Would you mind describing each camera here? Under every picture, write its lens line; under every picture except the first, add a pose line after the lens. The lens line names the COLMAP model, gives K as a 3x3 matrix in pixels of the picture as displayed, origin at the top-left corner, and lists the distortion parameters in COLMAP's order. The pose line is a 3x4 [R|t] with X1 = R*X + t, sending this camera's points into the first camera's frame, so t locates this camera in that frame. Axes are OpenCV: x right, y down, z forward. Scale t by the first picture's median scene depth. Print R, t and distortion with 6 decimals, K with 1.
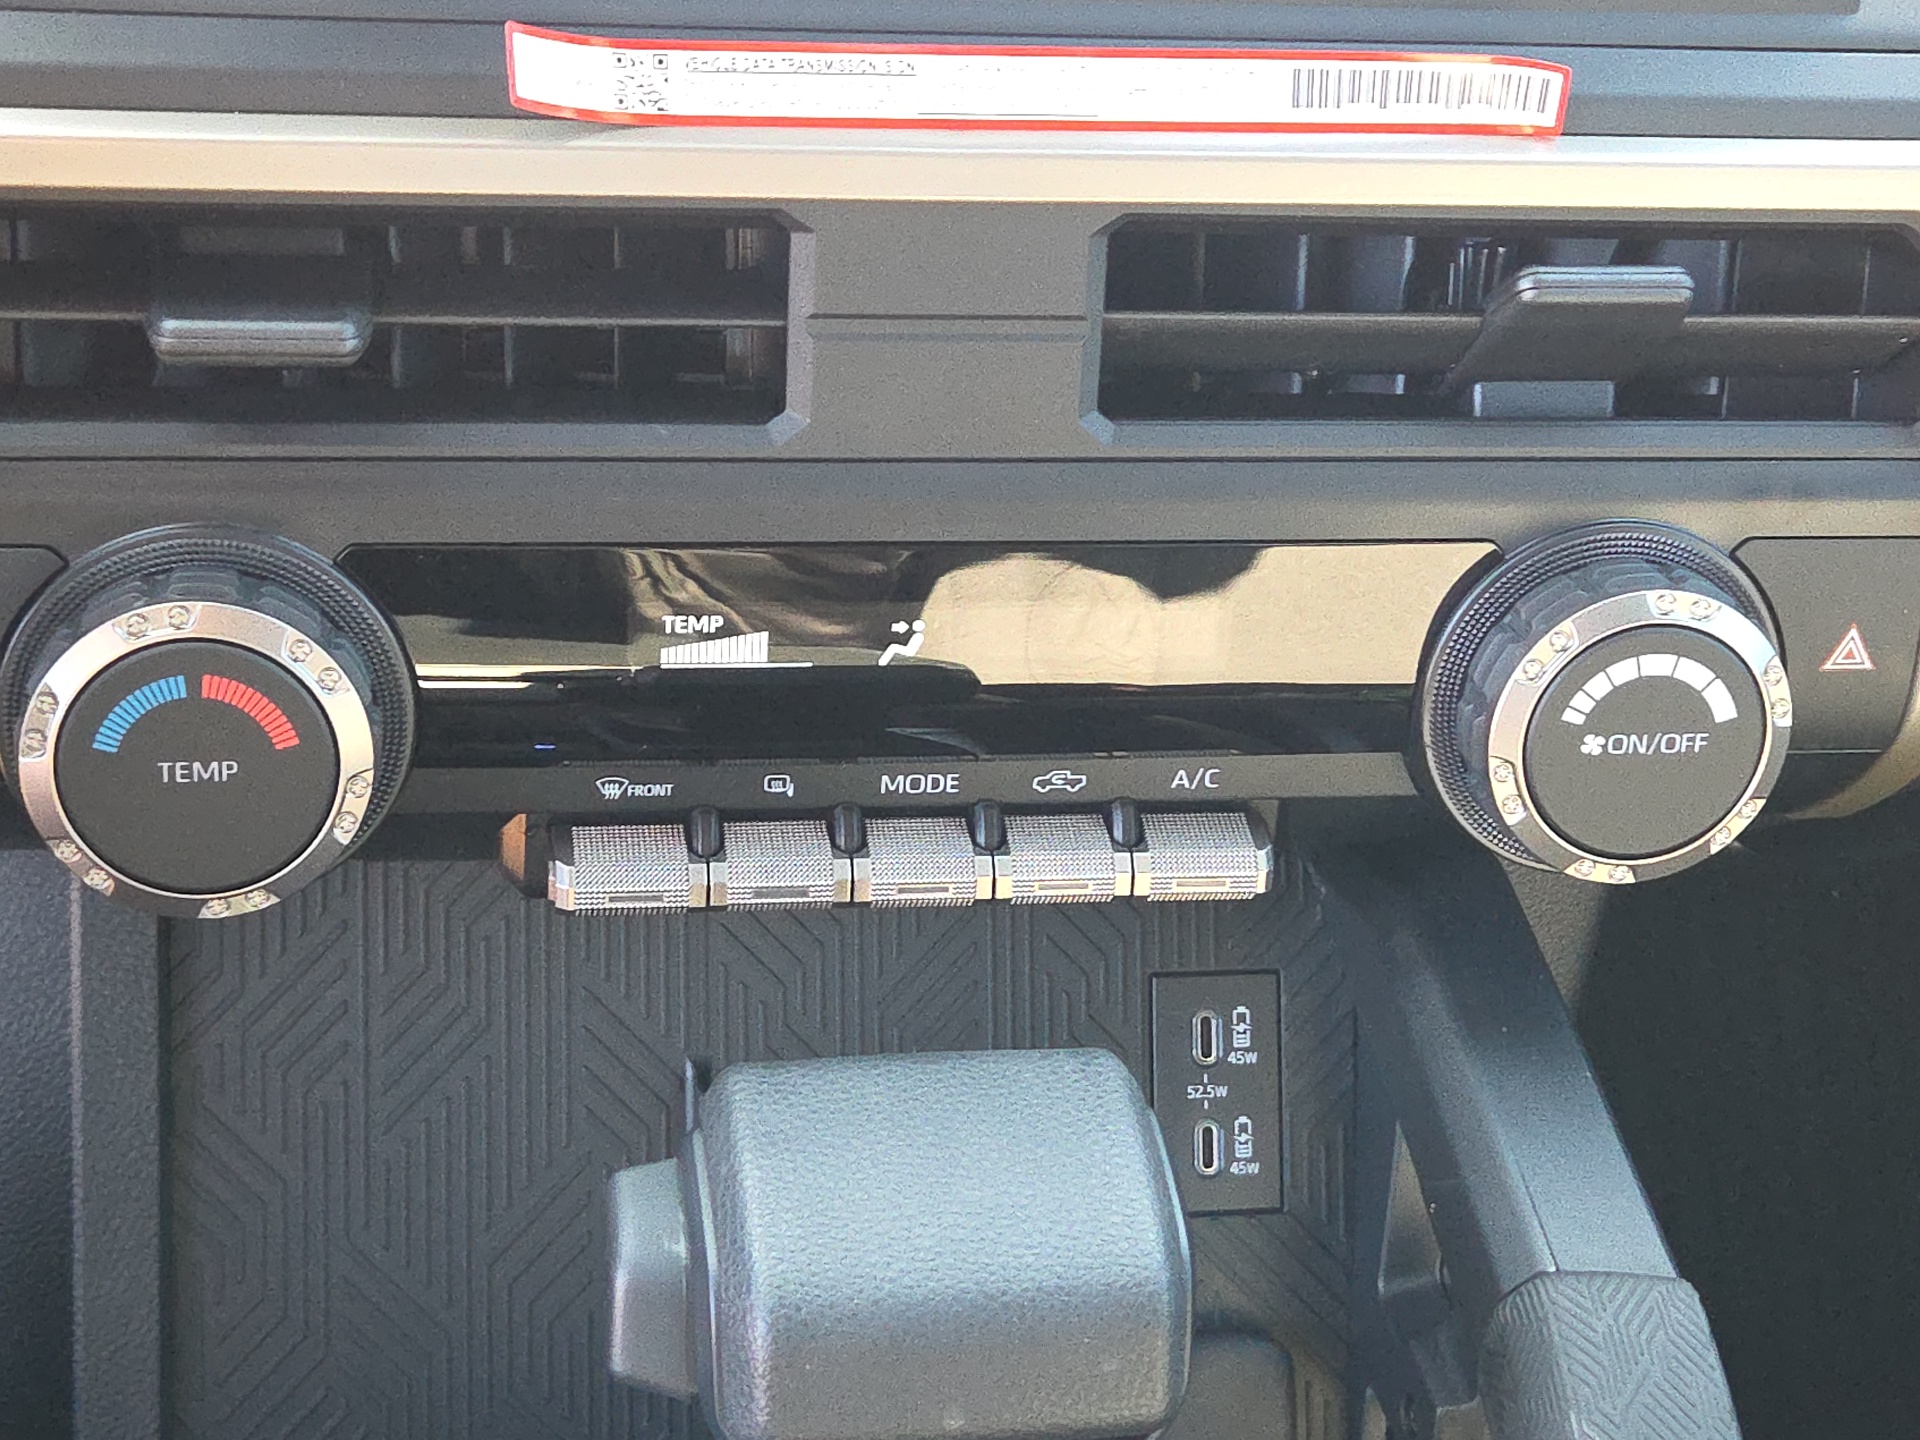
lens RADIAL K [[3115.0, 0, 984.8], [0, 3115.0, 689.4], [0, 0, 1]] dist [0.099957, 0.000000]
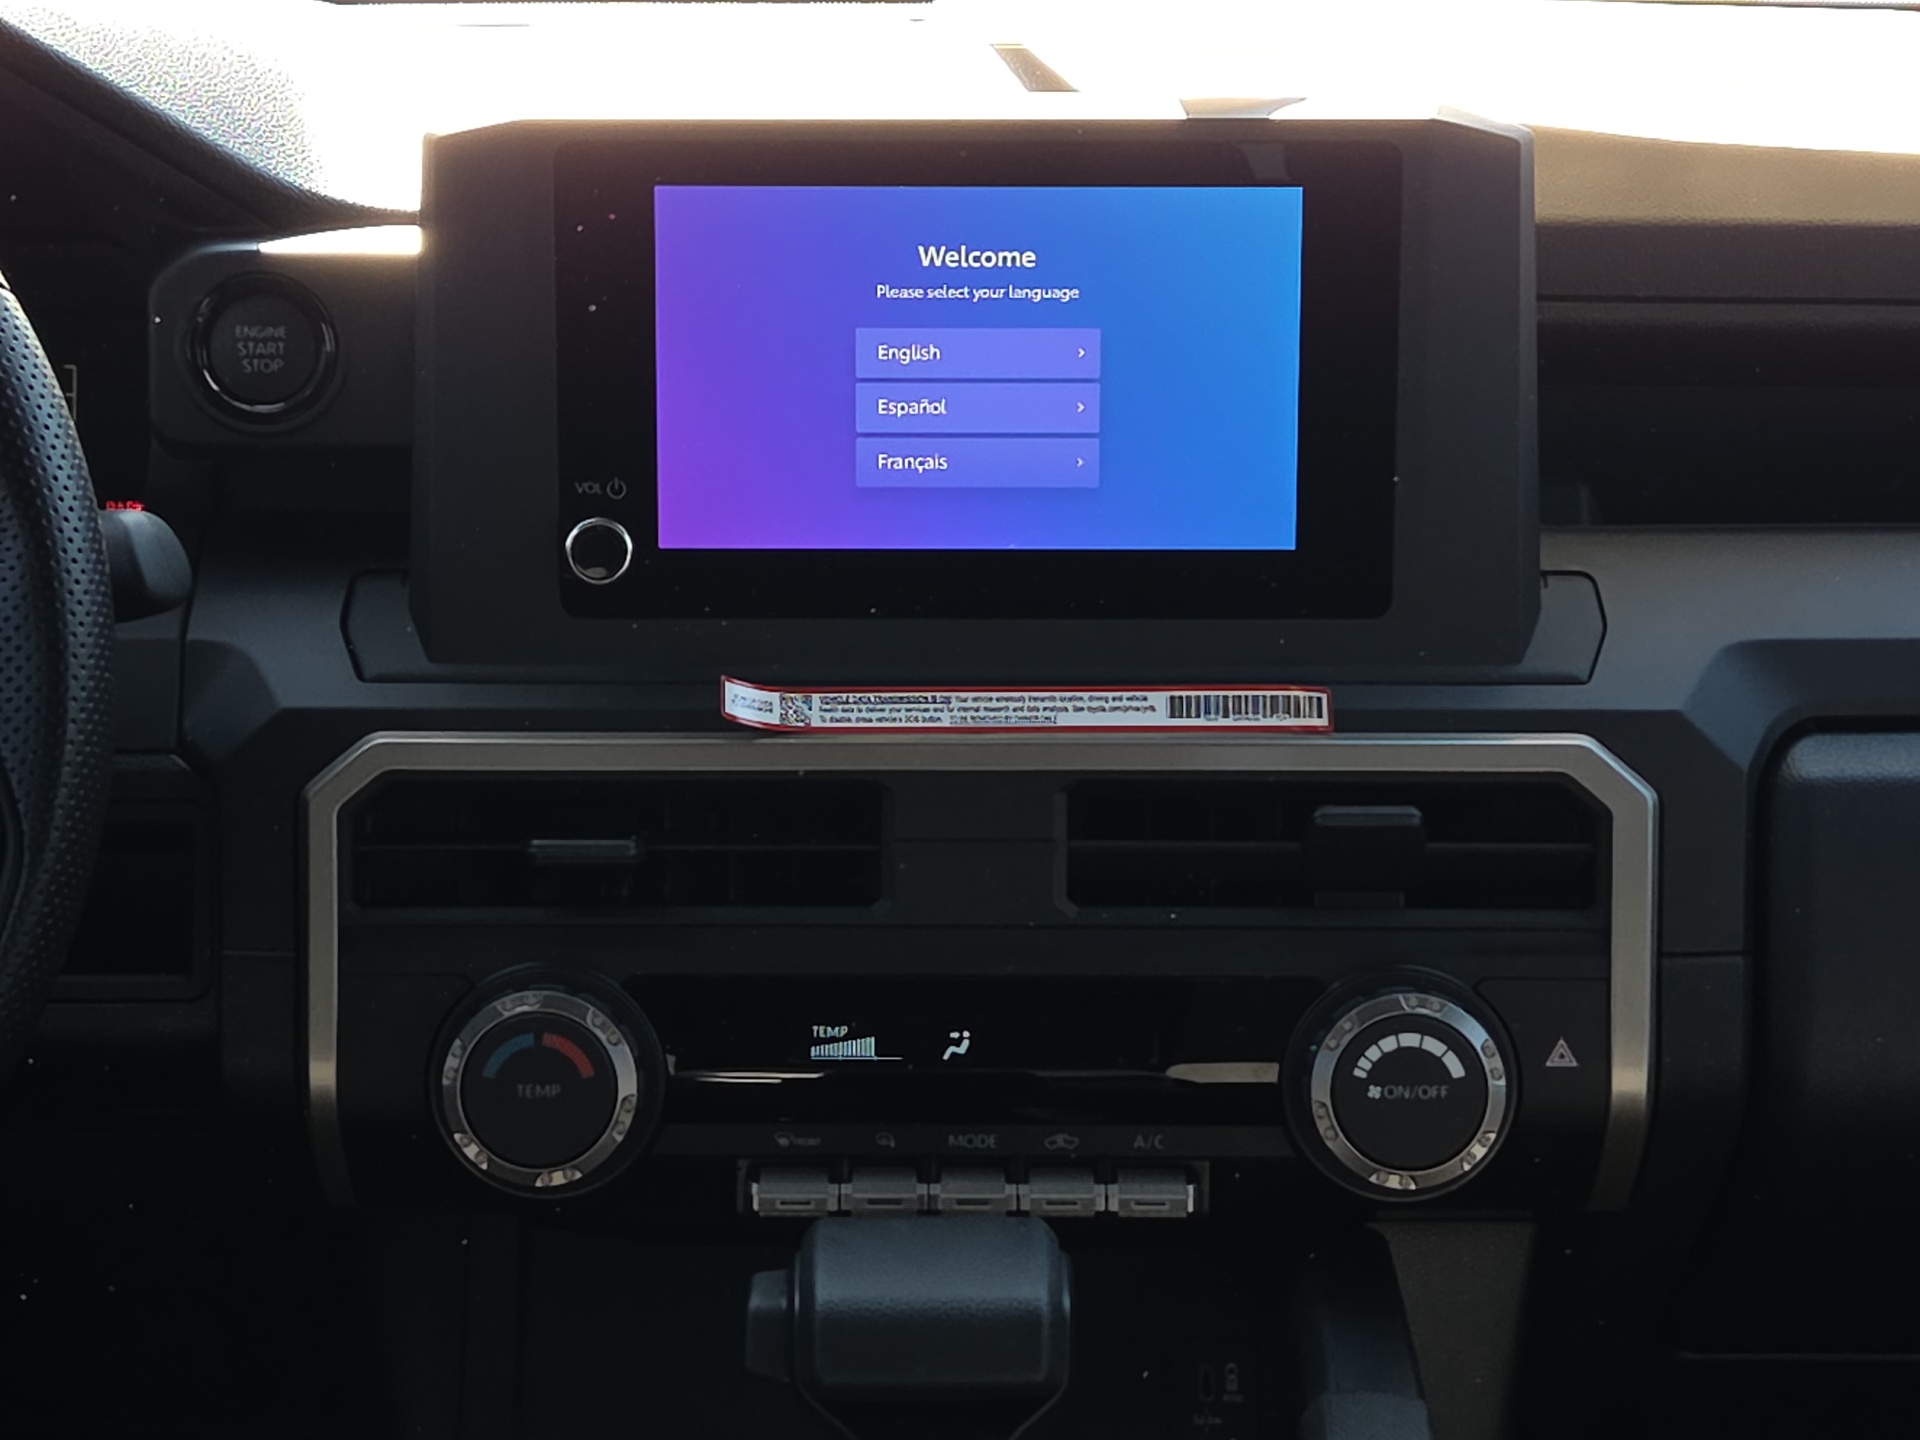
lens RADIAL K [[4040.3, 0, 955.5], [0, 4040.3, 702.5], [0, 0, 1]] dist [0.105284, 0.000000]
pose [[0.984402, -0.045256, -0.170014, 0.349380], [-0.015896, 0.939518, -0.342130, 0.553874], [0.175215, 0.339496, 0.924144, -1.053641]]
